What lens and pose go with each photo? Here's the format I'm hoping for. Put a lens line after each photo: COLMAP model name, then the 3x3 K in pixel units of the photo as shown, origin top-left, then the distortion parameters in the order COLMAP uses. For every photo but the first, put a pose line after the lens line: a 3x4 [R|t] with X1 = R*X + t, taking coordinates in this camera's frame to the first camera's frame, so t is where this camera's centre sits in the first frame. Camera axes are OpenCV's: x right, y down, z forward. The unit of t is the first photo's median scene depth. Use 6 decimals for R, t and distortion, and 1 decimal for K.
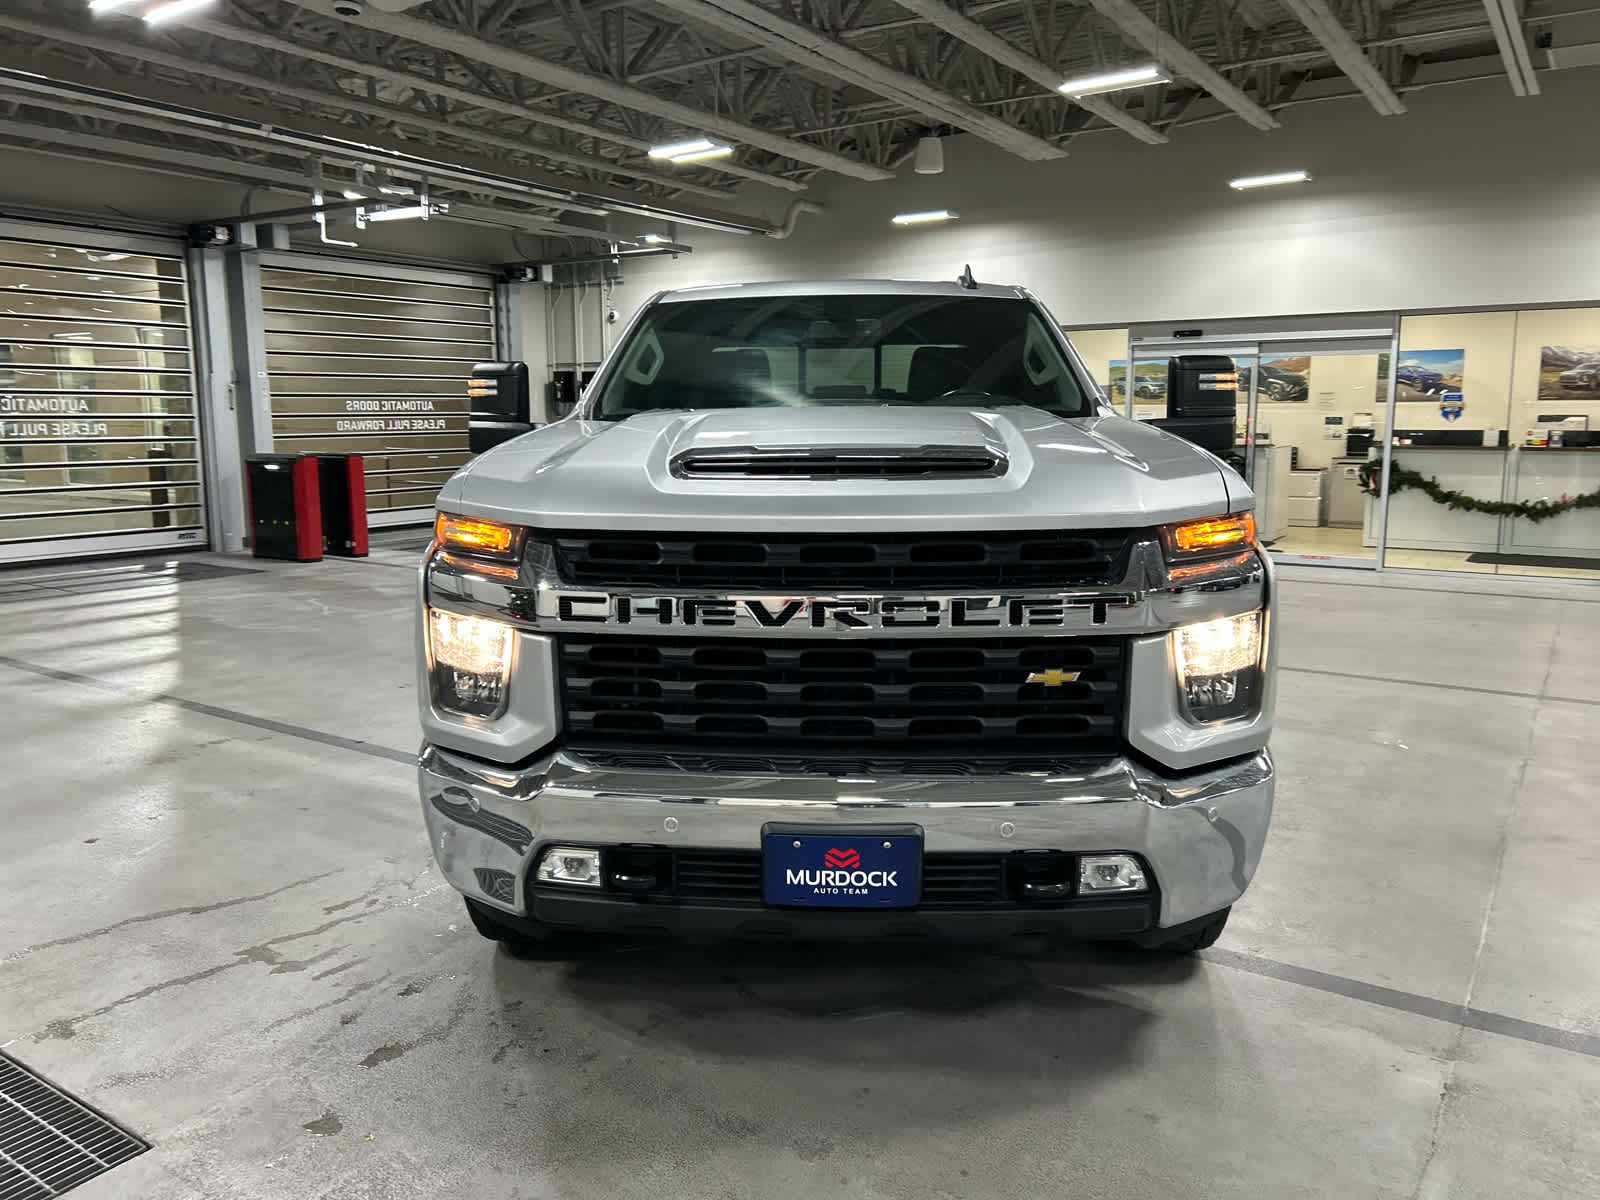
lens RADIAL K [[1198.1, 0, 784.8], [0, 1198.1, 596.2], [0, 0, 1]] dist [0.055072, -0.058136]
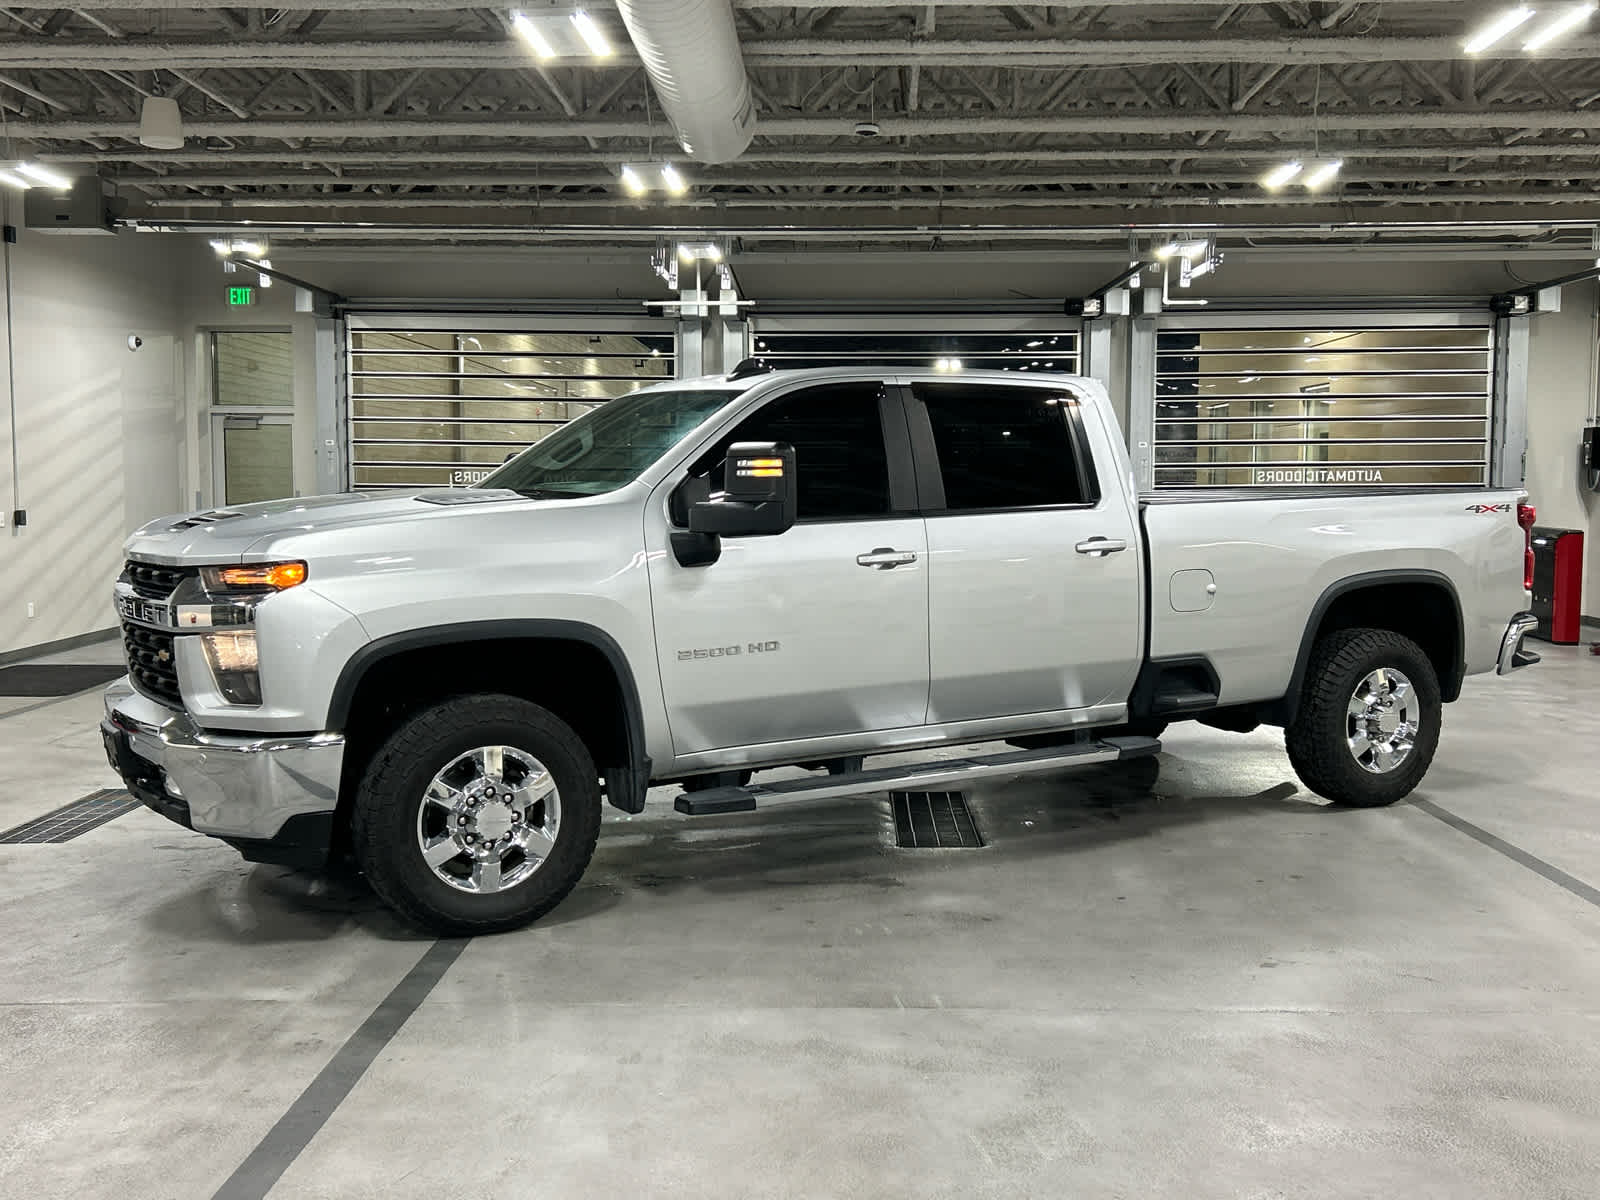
lens RADIAL K [[1609.6, 0, 800.2], [0, 1609.6, 614.4], [0, 0, 1]] dist [0.033503, 0.000000]
pose [[0.542966, 0.073243, -0.836555, 1.531531], [-0.128801, 0.991665, 0.003226, -0.064374], [0.829818, 0.105997, 0.547874, 0.304731]]
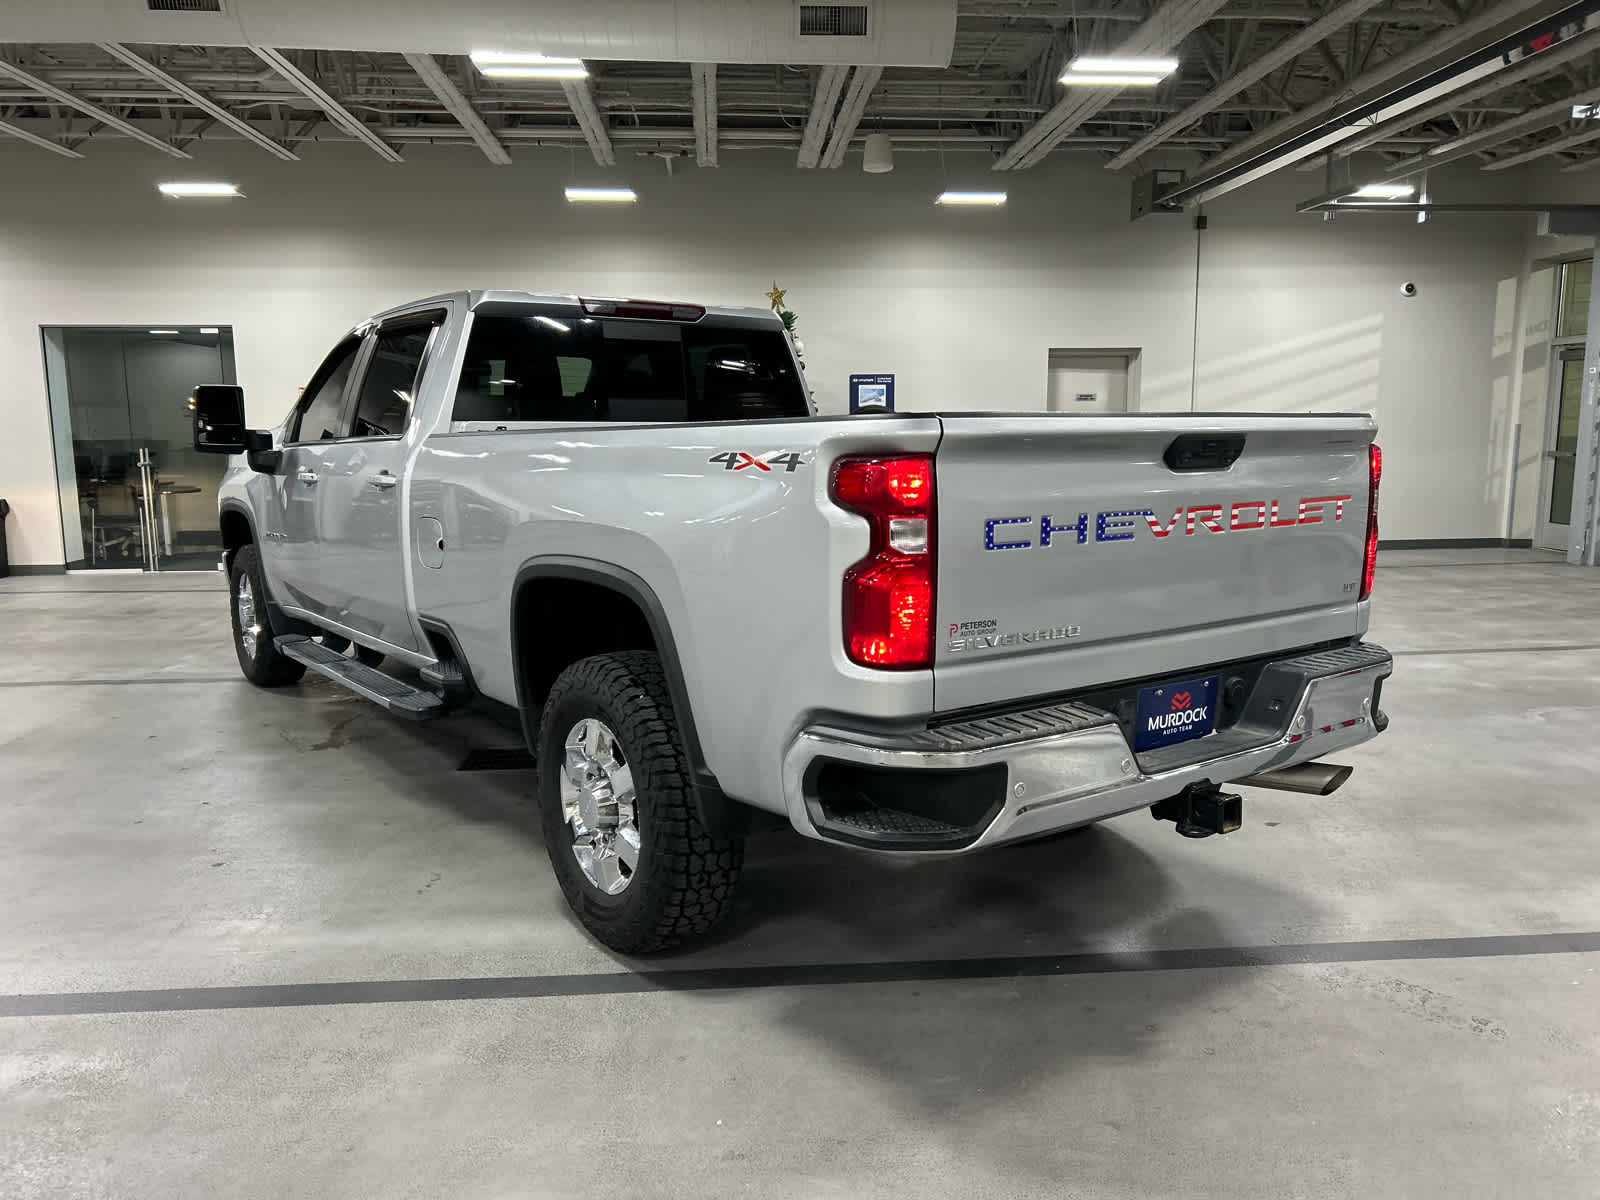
lens RADIAL K [[1198.1, 0, 793.6], [0, 1198.1, 610.1], [0, 0, 1]] dist [0.055072, -0.058136]
pose [[-0.783145, 0.102908, -0.613265, 0.725475], [-0.084450, 0.959474, 0.268845, -0.393399], [0.616078, 0.262335, -0.742717, 2.591738]]
